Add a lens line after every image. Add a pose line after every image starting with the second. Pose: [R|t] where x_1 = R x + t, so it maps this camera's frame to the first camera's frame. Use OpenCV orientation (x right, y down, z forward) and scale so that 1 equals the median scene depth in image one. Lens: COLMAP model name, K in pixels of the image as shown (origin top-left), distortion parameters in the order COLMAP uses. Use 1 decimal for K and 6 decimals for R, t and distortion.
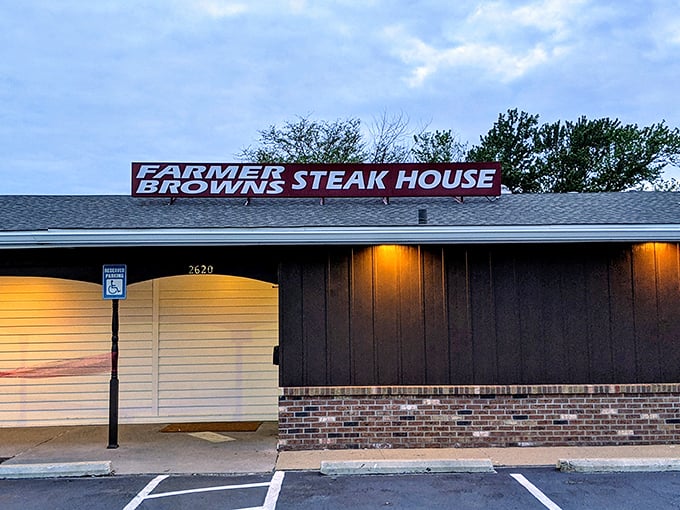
lens RADIAL K [[645.5, 0, 340.0], [0, 645.5, 255.0], [0, 0, 1]] dist [0.000944, -0.003535]
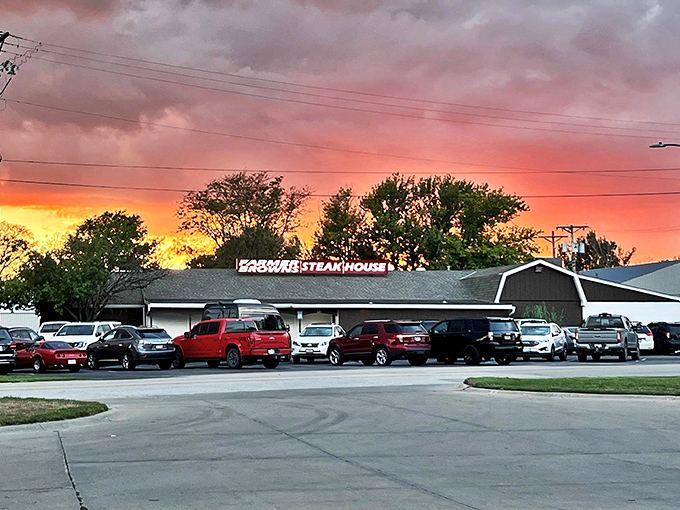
lens RADIAL K [[645.5, 0, 340.0], [0, 645.5, 255.0], [0, 0, 1]] dist [0.000944, -0.003535]
pose [[0.983873, 0.029768, 0.176374, -0.347957], [-0.025954, 0.999378, -0.023892, -0.104252], [-0.176976, 0.018929, 0.984033, -1.311142]]
